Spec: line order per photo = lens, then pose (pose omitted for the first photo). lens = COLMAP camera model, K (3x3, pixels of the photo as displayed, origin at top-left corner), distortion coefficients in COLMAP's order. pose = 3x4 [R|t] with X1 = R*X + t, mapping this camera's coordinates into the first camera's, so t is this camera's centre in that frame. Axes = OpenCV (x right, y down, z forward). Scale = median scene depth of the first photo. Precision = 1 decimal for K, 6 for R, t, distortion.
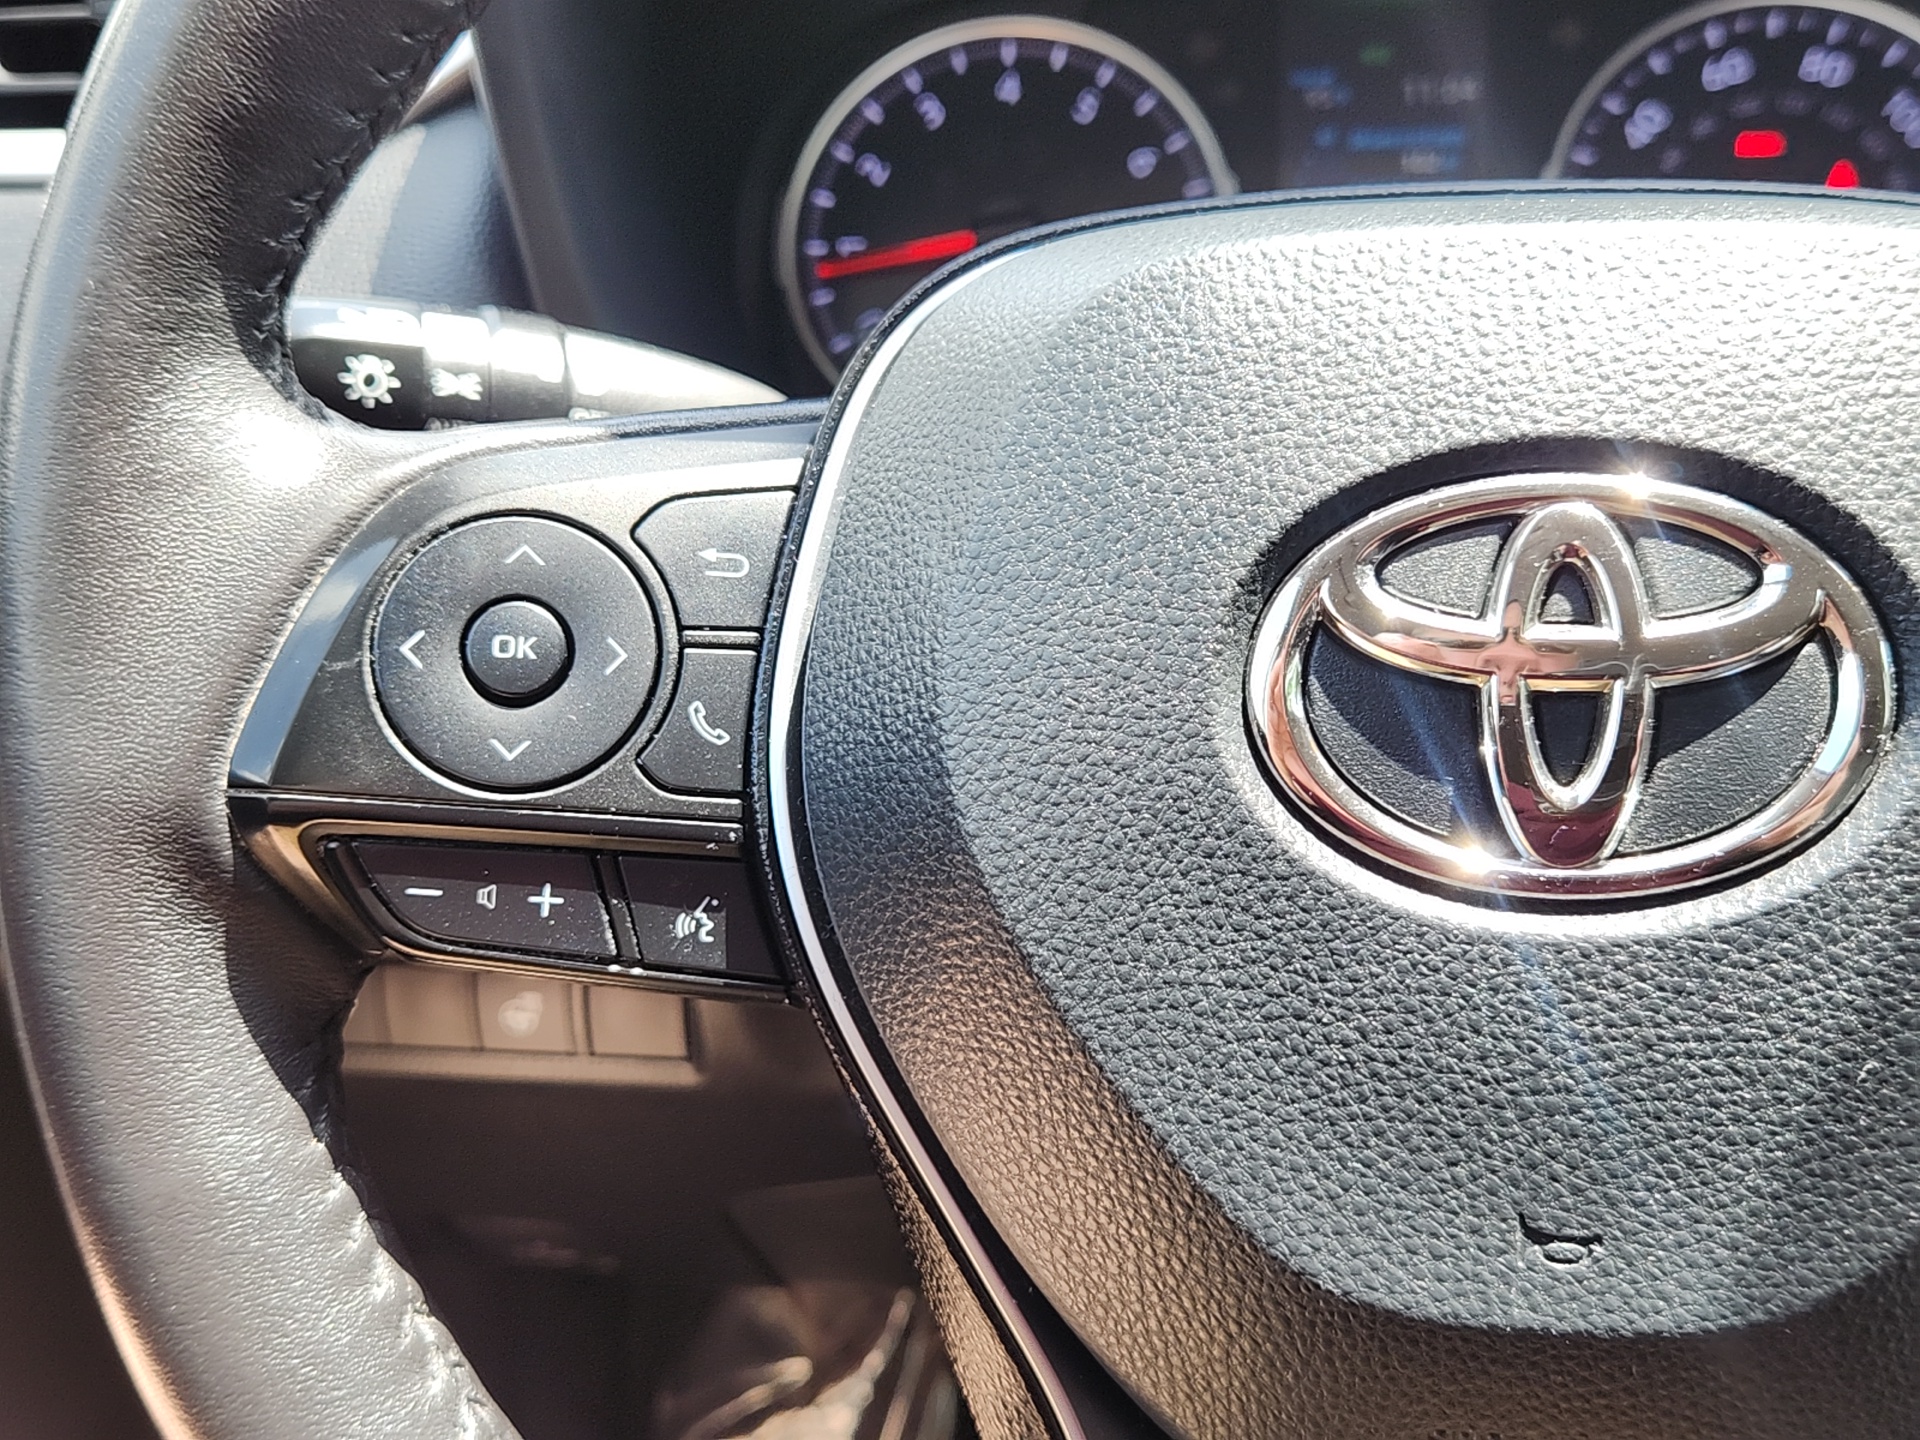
lens RADIAL K [[2075.4, 0, 968.1], [0, 2075.4, 683.2], [0, 0, 1]] dist [0.096731, -0.149038]
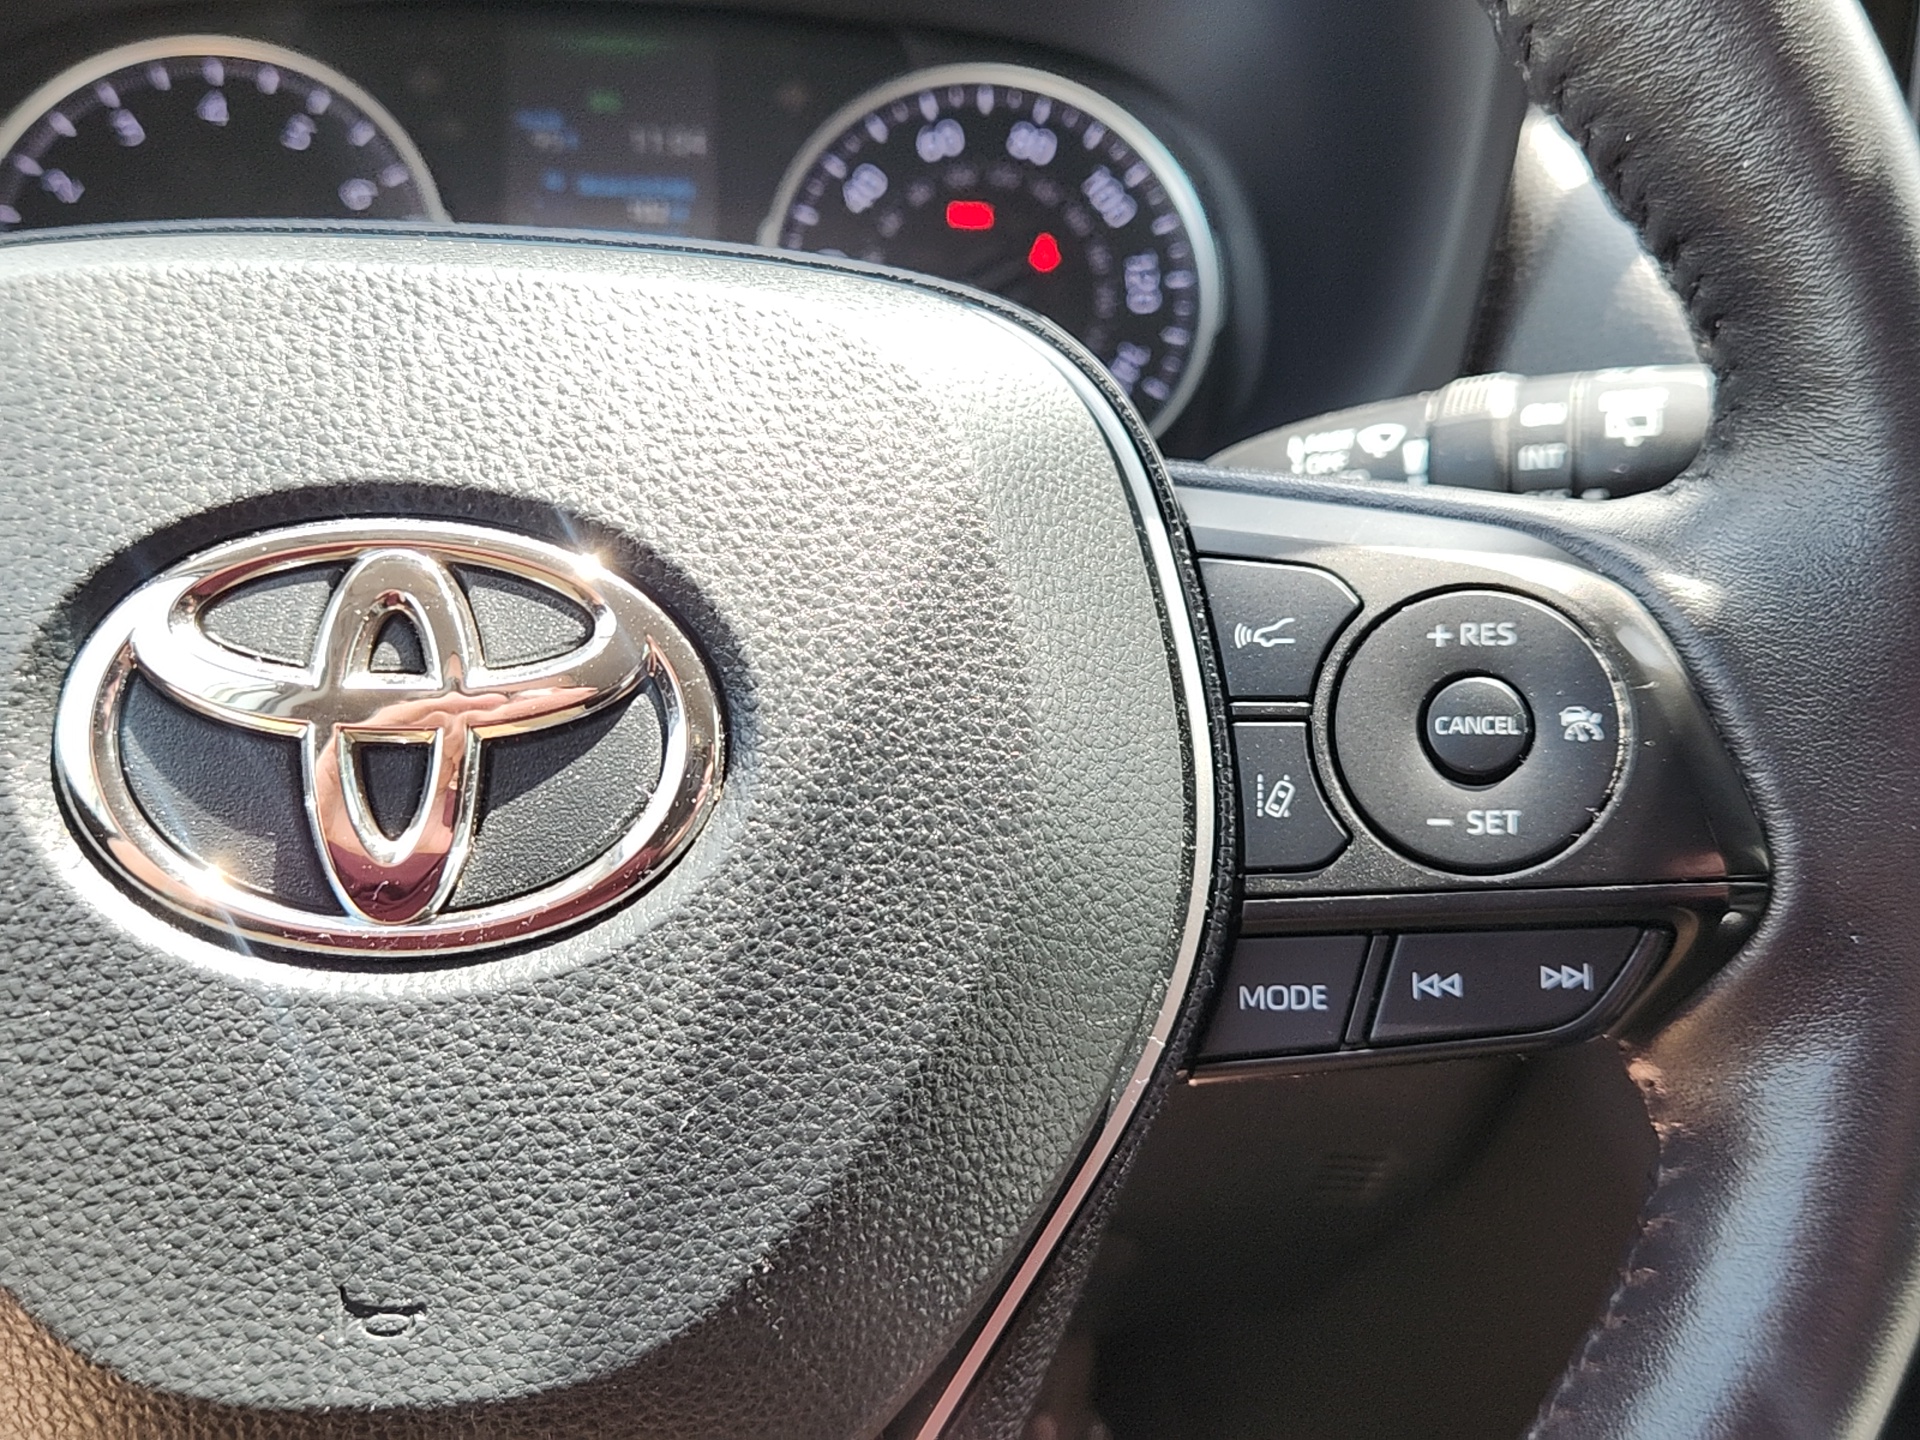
lens RADIAL K [[2075.4, 0, 968.1], [0, 2075.4, 683.2], [0, 0, 1]] dist [0.096731, -0.149038]
pose [[0.978557, 0.003730, 0.205940, 0.345645], [0.000979, 0.999740, -0.022761, -0.001364], [-0.205972, 0.022474, 0.978300, -0.007533]]
